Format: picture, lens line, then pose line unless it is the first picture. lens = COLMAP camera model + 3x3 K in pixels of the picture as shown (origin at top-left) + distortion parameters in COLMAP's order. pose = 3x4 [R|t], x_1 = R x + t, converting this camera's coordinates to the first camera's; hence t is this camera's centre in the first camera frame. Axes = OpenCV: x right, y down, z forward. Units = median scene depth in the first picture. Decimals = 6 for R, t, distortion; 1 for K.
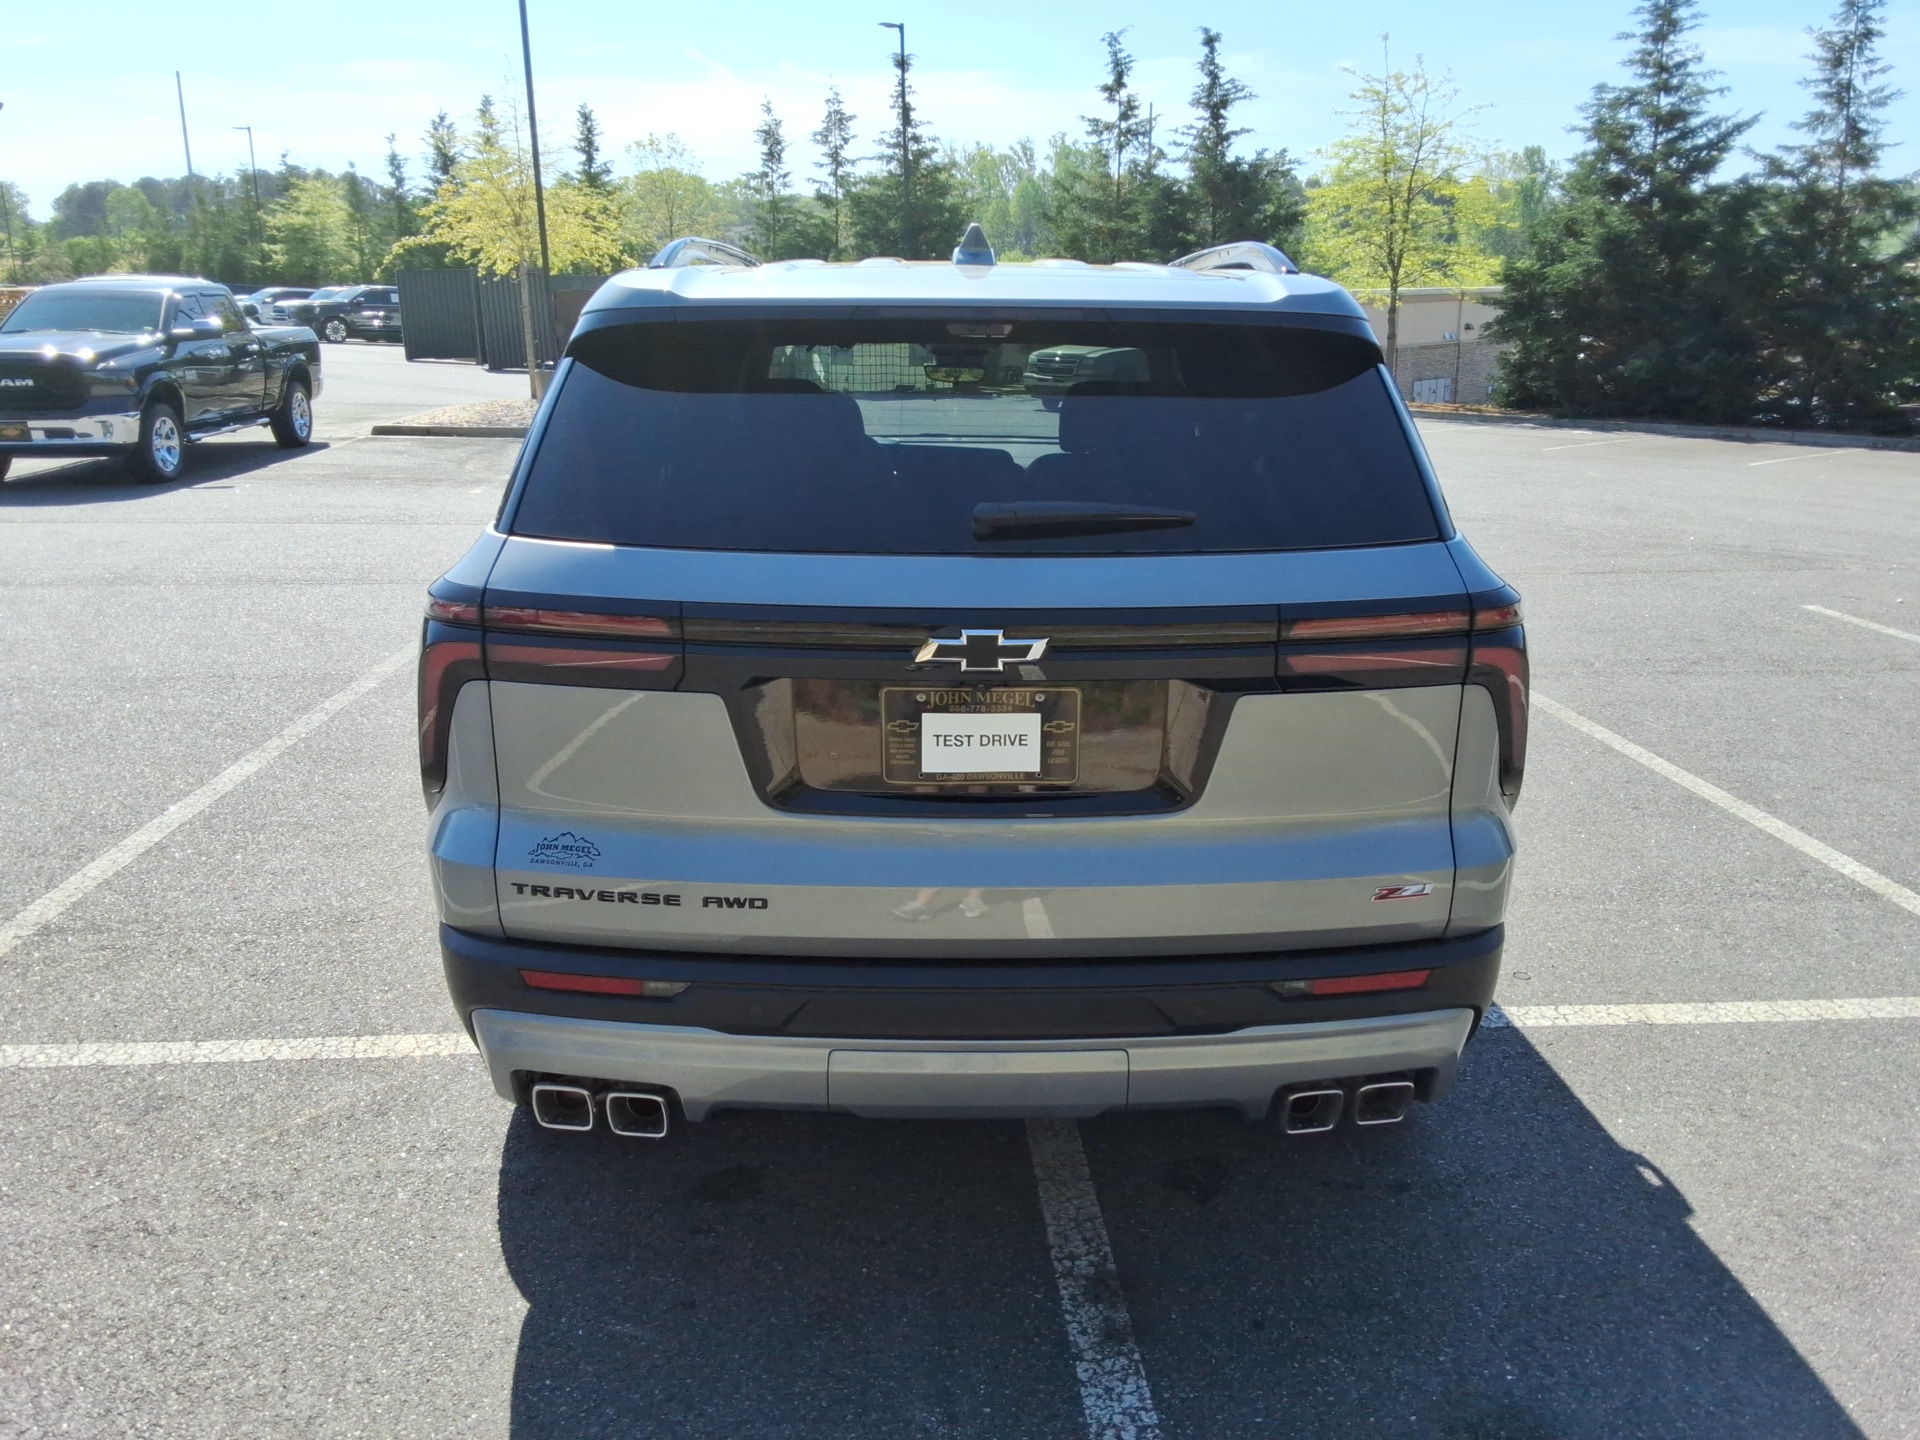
lens RADIAL K [[1541.4, 0, 980.6], [0, 1541.4, 701.6], [0, 0, 1]] dist [0.112578, -0.160962]
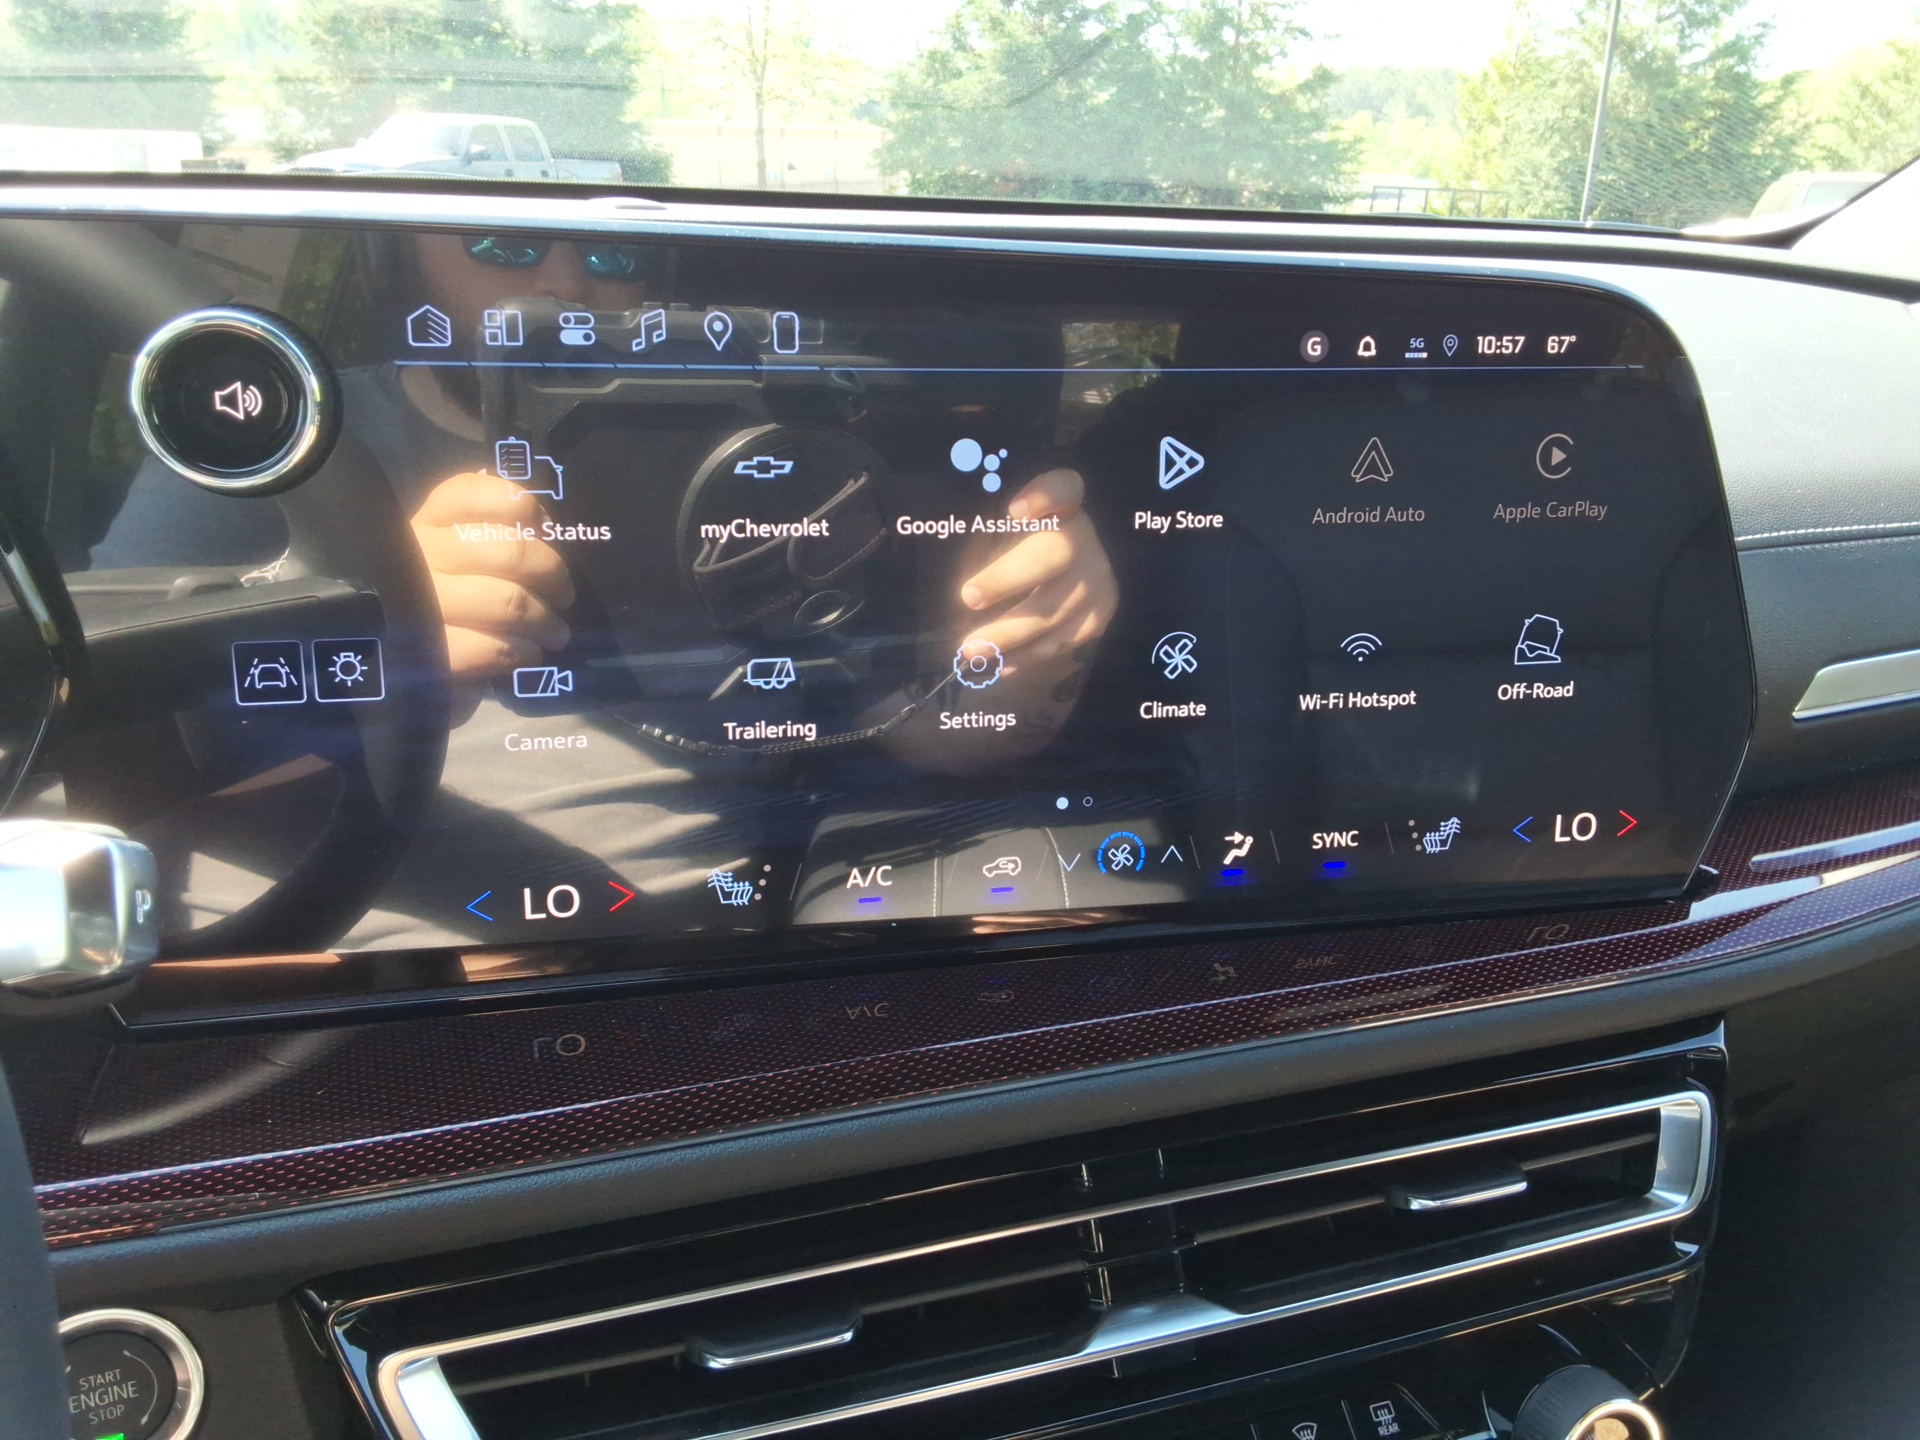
lens RADIAL K [[1550.5, 0, 977.6], [0, 1550.5, 705.4], [0, 0, 1]] dist [0.089762, -0.135763]
pose [[0.906034, -0.112654, 0.407936, -0.010076], [0.074817, 0.991375, 0.107604, -0.030049], [-0.416540, -0.066972, 0.906647, 0.189180]]
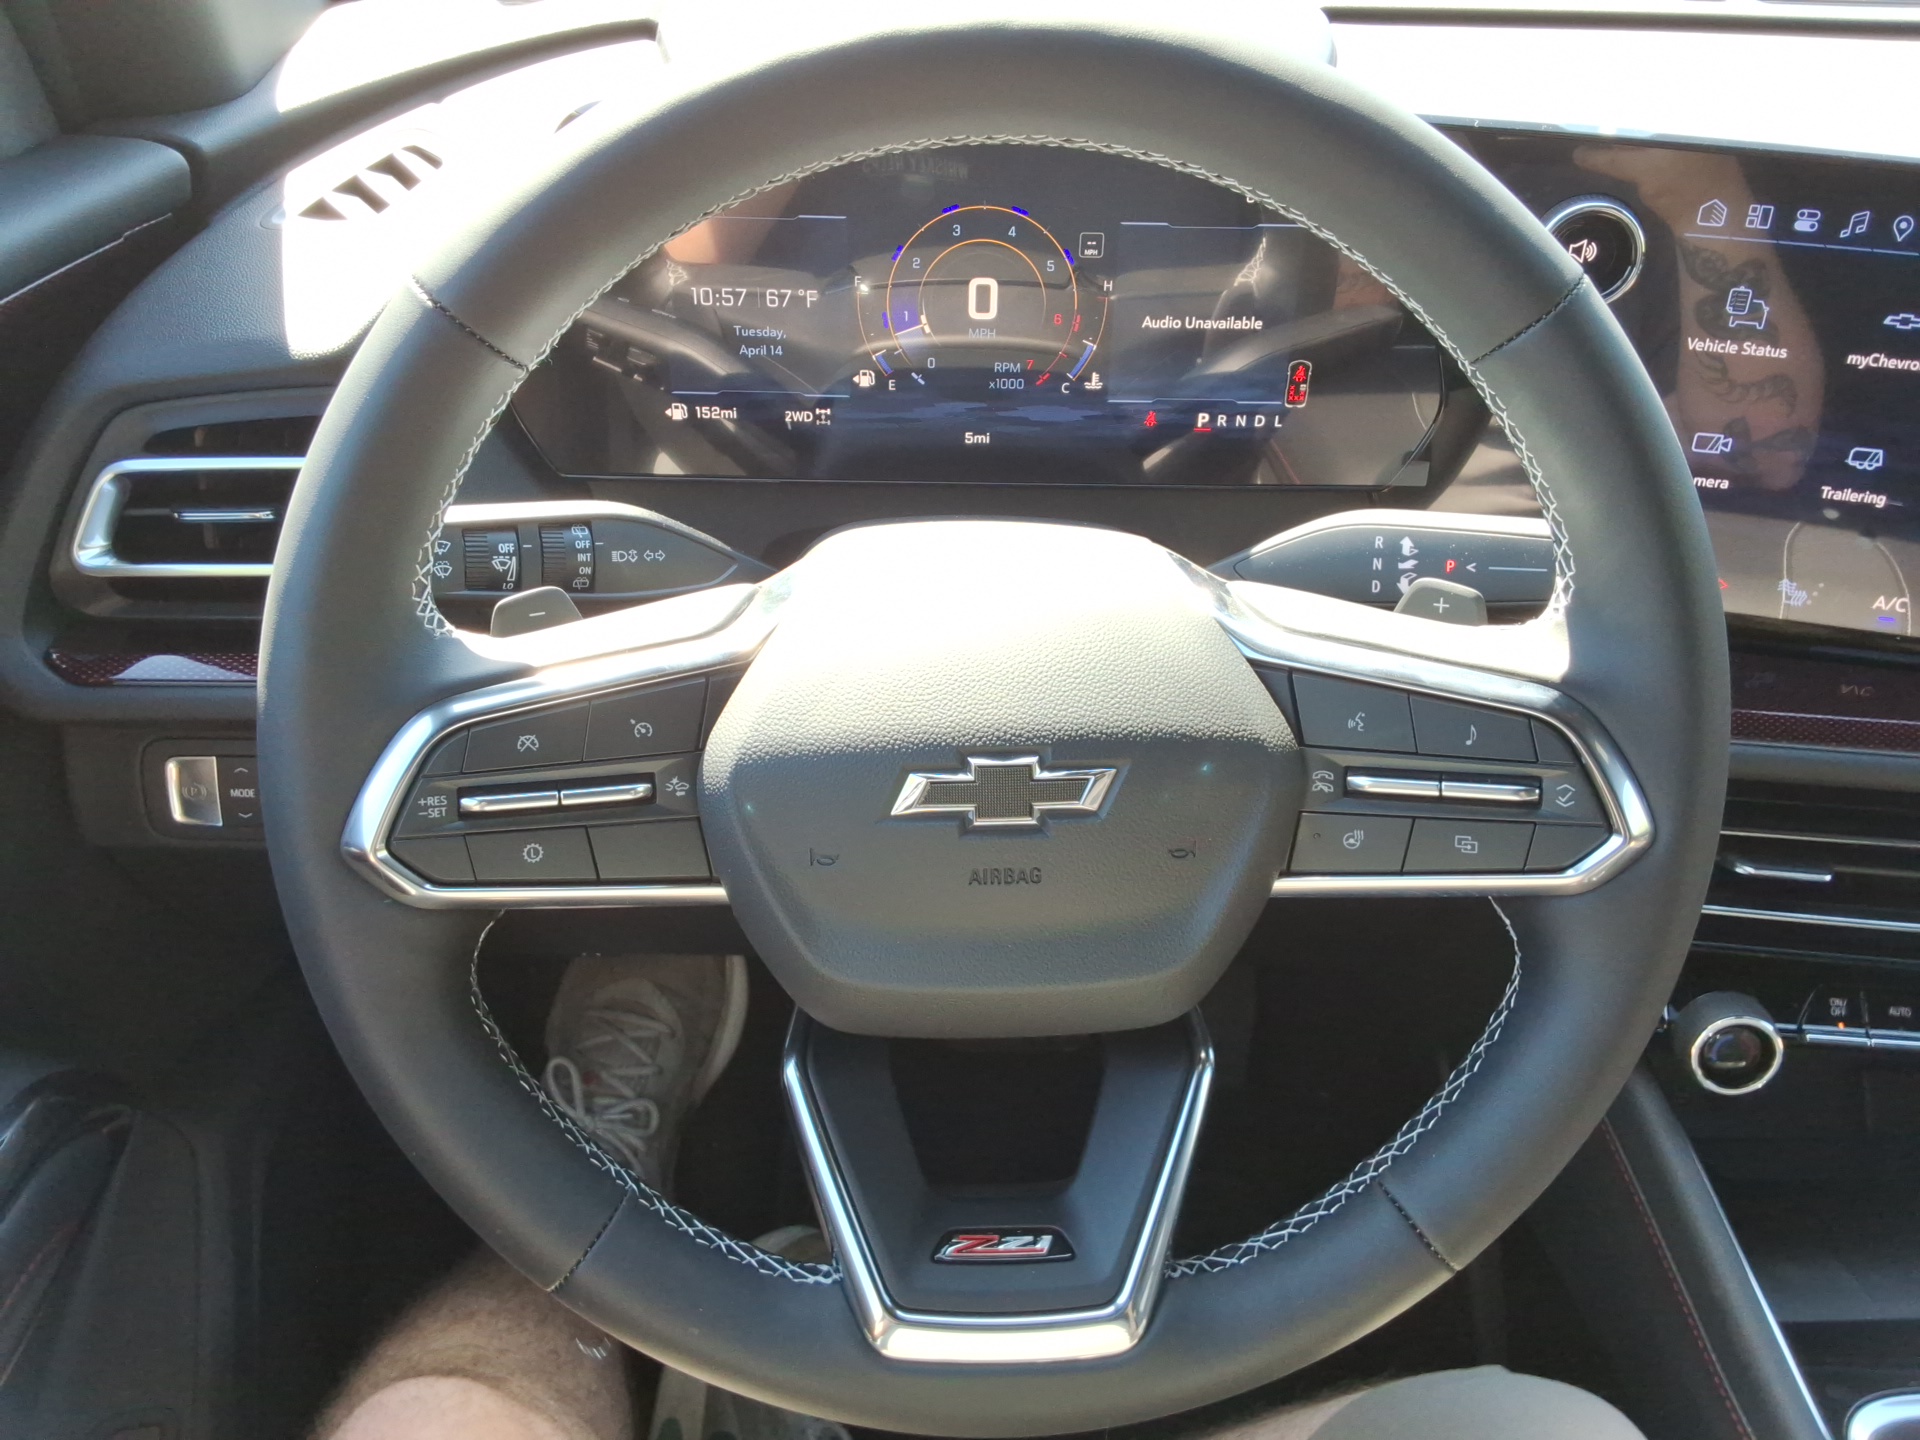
lens RADIAL K [[1542.5, 0, 976.4], [0, 1542.5, 704.2], [0, 0, 1]] dist [0.135005, -0.218152]
pose [[0.999707, 0.014373, 0.019459, -0.019629], [-0.019971, 0.944260, 0.328593, -0.032962], [-0.013651, -0.328886, 0.944271, 0.180652]]
